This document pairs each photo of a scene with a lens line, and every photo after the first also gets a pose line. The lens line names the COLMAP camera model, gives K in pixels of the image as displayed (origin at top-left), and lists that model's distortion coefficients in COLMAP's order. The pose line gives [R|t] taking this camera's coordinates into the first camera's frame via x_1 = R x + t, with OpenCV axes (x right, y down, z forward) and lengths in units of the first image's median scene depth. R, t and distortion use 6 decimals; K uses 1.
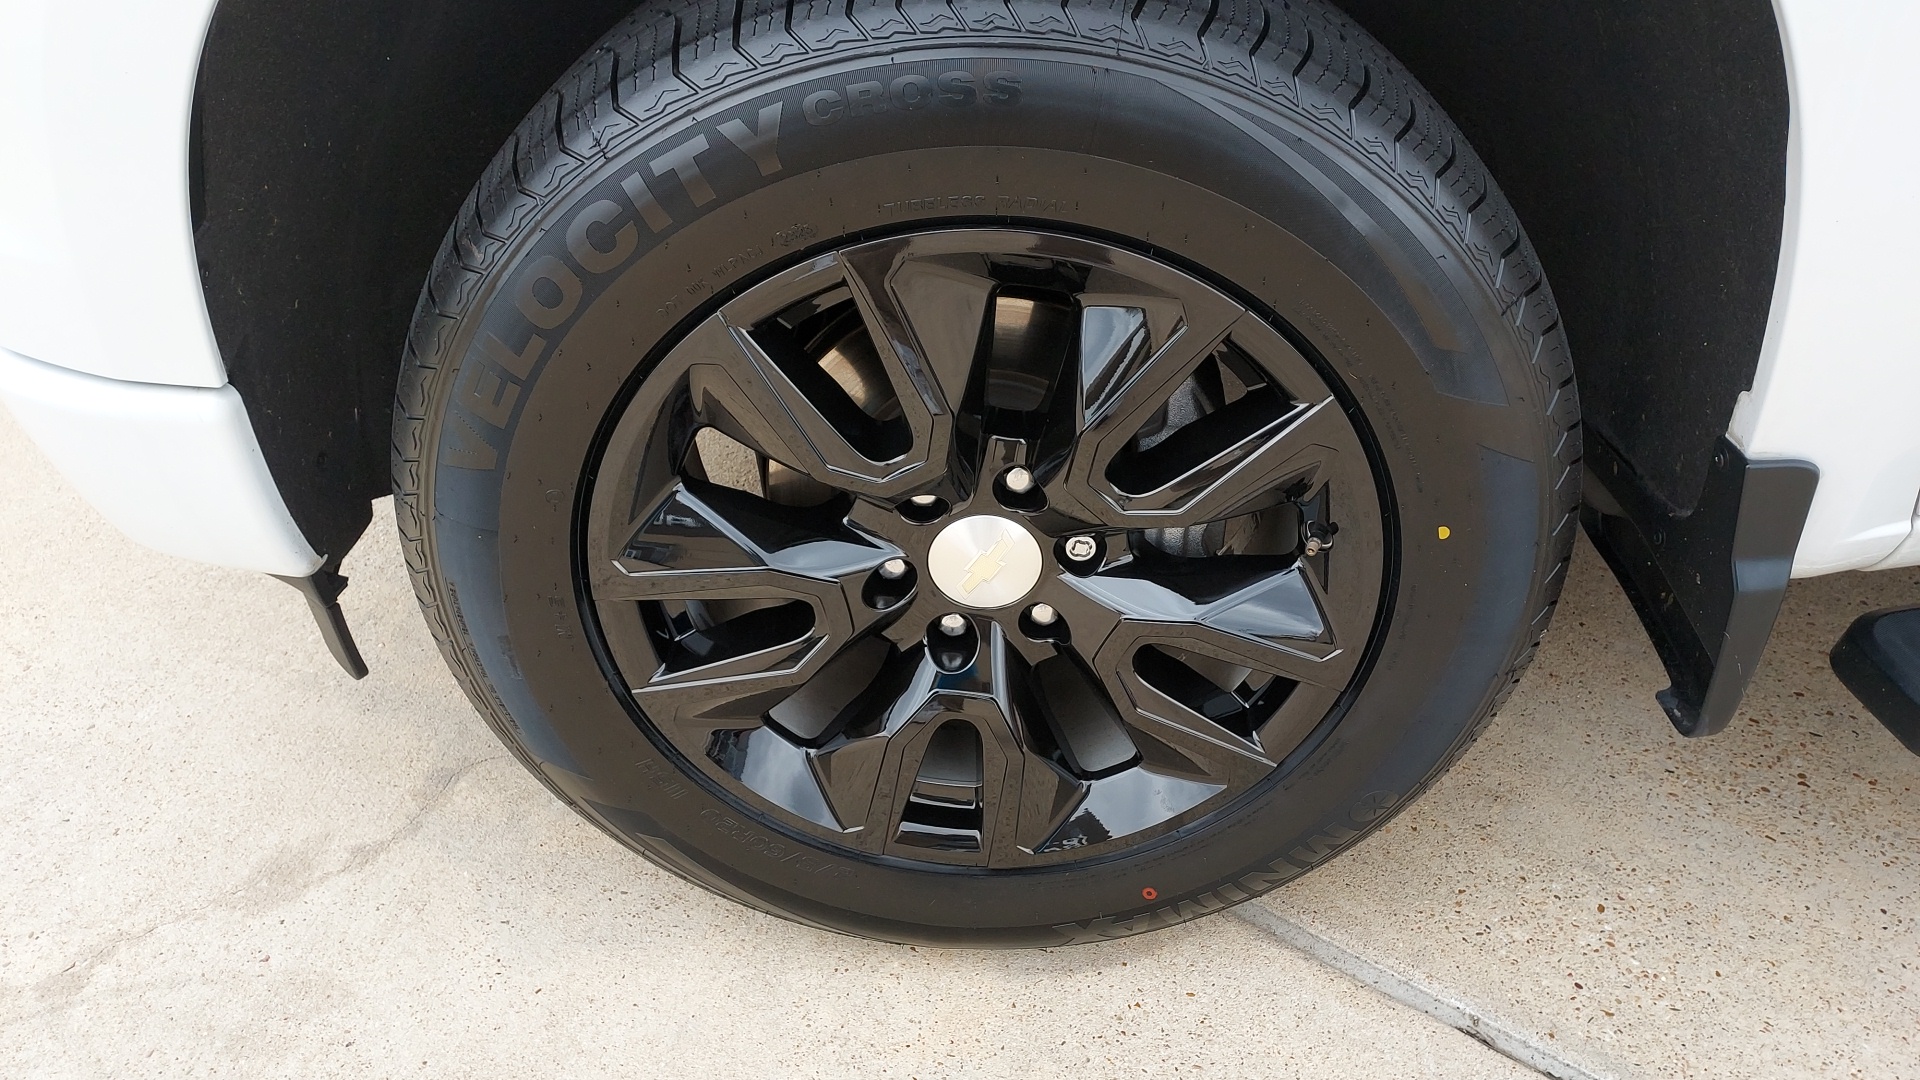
lens RADIAL K [[1391.1, 0, 984.9], [0, 1391.1, 538.0], [0, 0, 1]] dist [0.030121, -0.002244]
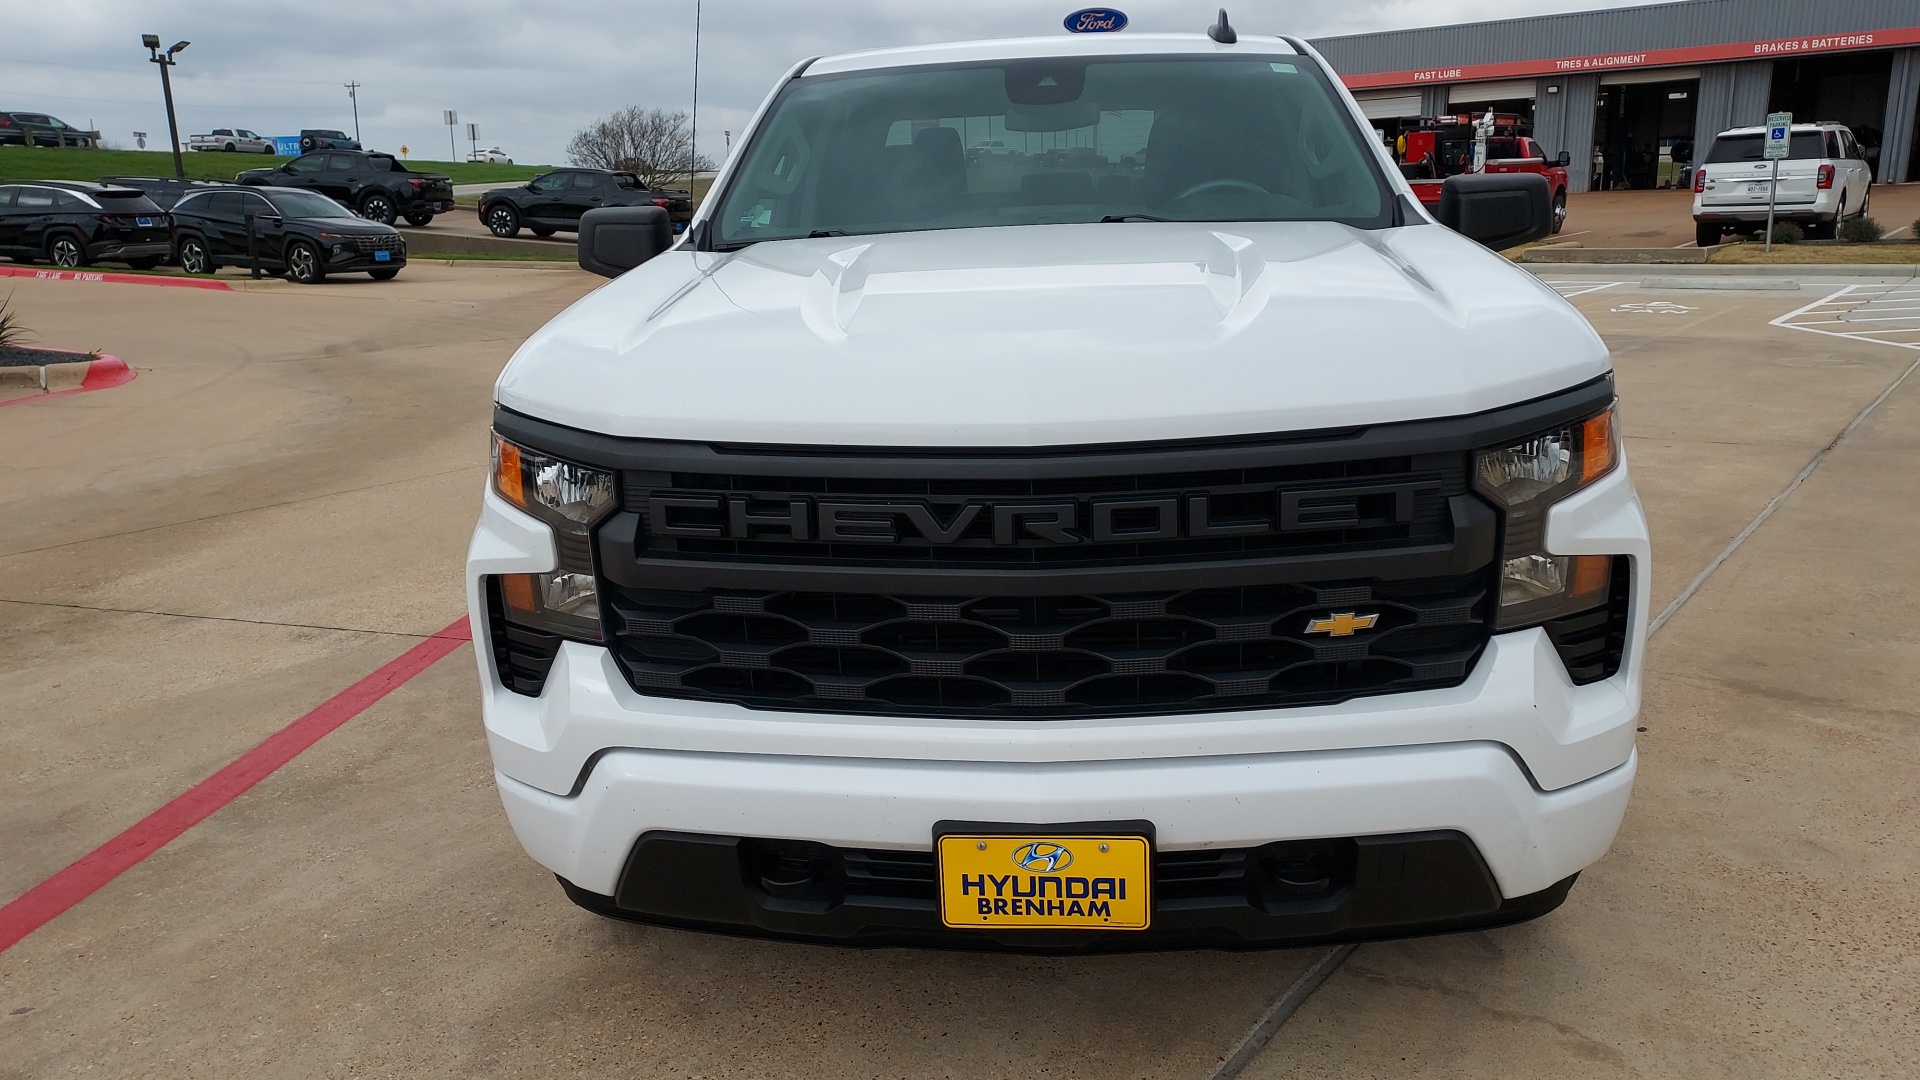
lens RADIAL K [[1391.1, 0, 984.9], [0, 1391.1, 538.0], [0, 0, 1]] dist [0.030121, -0.002244]
pose [[0.053008, -0.252682, 0.966096, -2.776247], [0.615519, 0.770086, 0.167643, -1.407916], [-0.786337, 0.585764, 0.196351, 1.095572]]
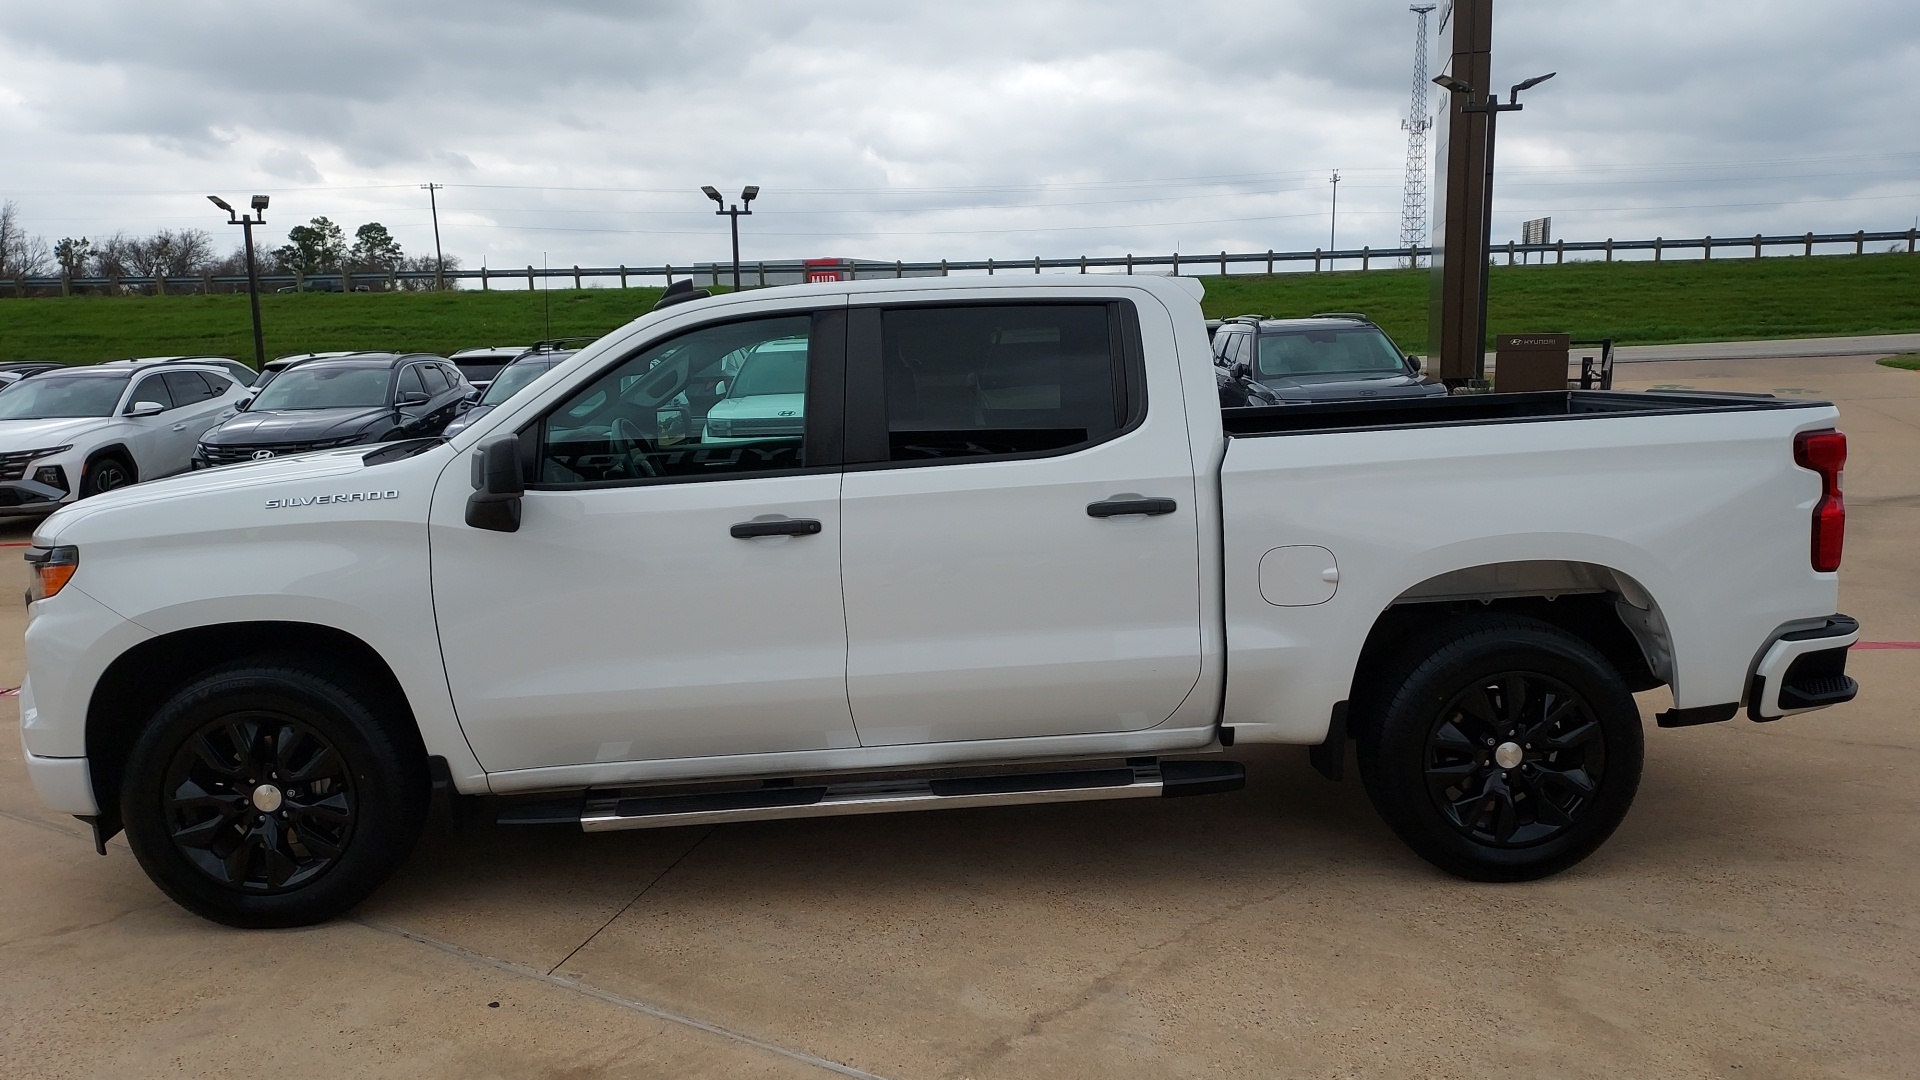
lens RADIAL K [[1375.2, 0, 990.0], [0, 1375.2, 544.6], [0, 0, 1]] dist [0.032819, 0.001789]
pose [[0.998269, -0.039886, 0.043219, 1.986107], [0.055627, 0.878906, -0.473741, 1.422978], [-0.019089, 0.475325, 0.879603, -3.005436]]
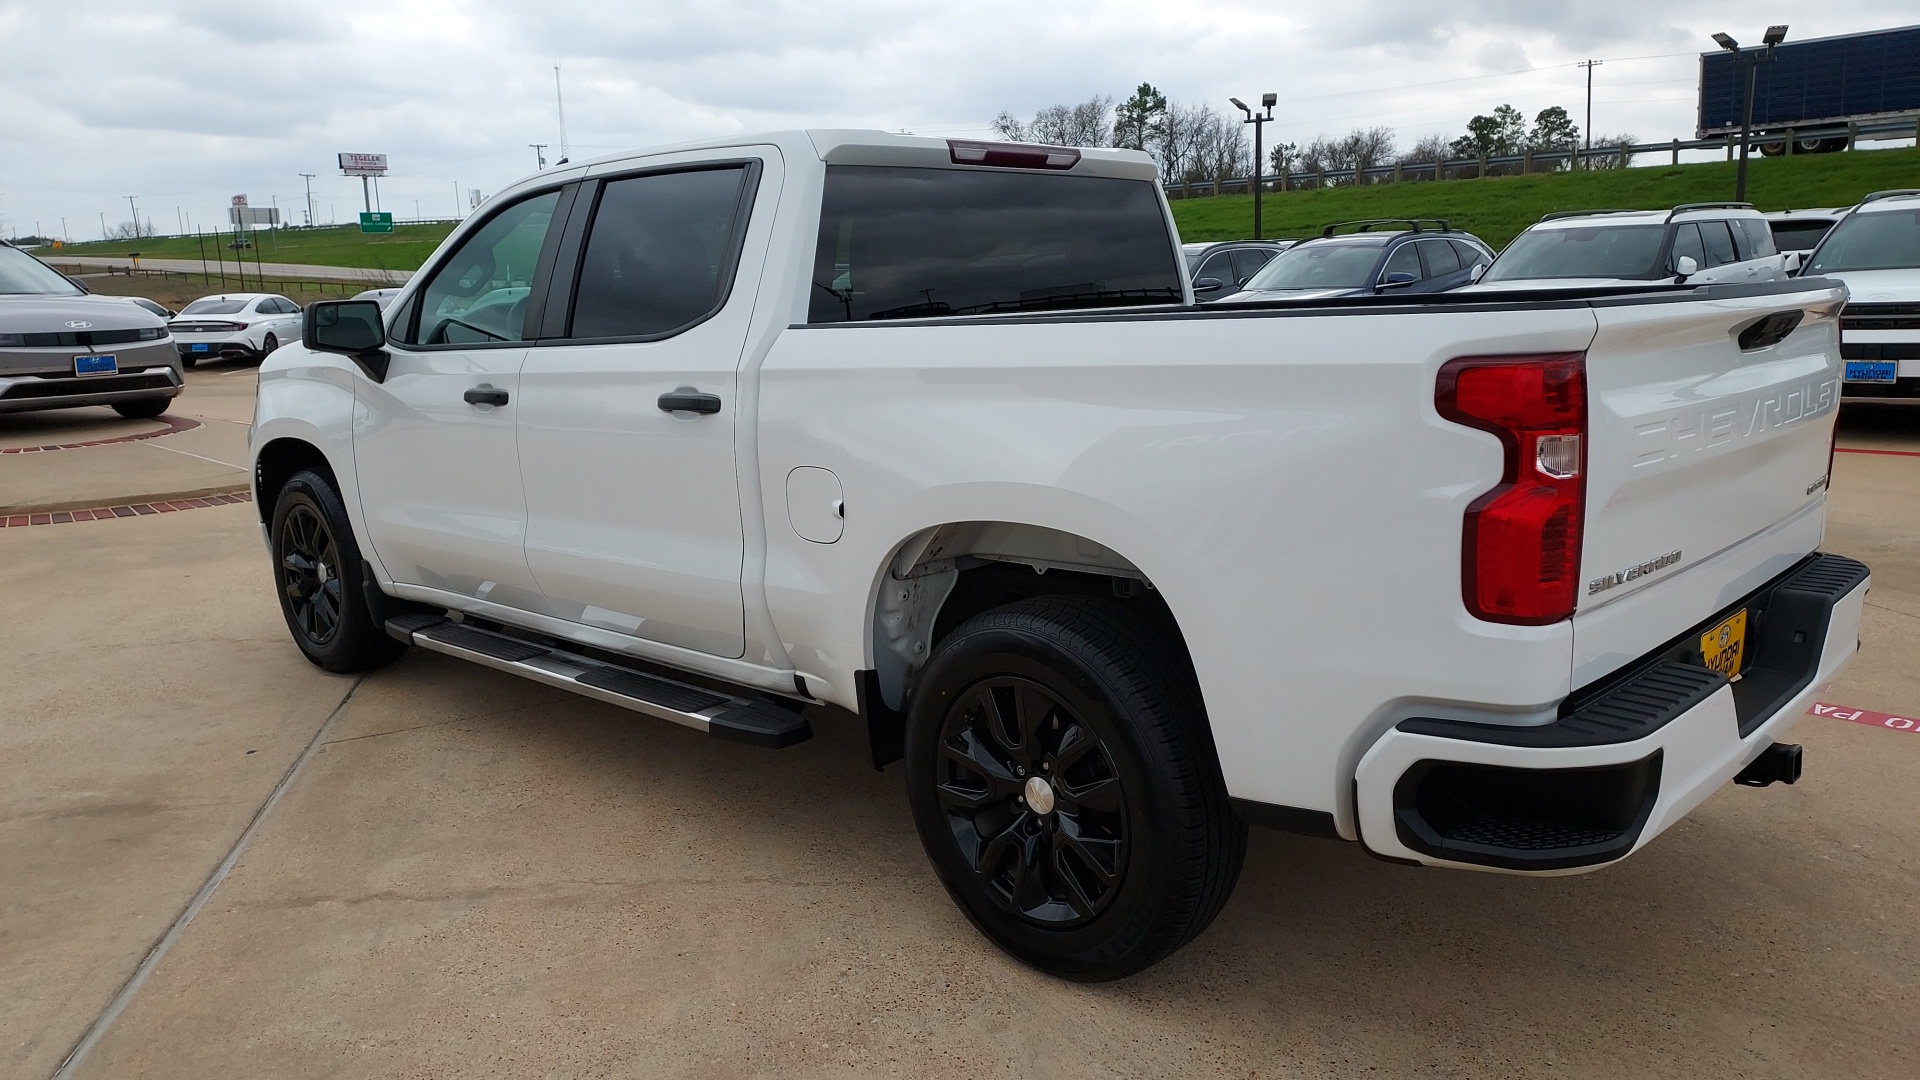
lens RADIAL K [[1391.1, 0, 984.9], [0, 1391.1, 538.0], [0, 0, 1]] dist [0.030121, -0.002244]
pose [[0.735757, 0.099872, -0.669842, 5.607298], [-0.373954, 0.884528, -0.278871, 0.456881], [0.564642, 0.455671, 0.688145, -1.385841]]
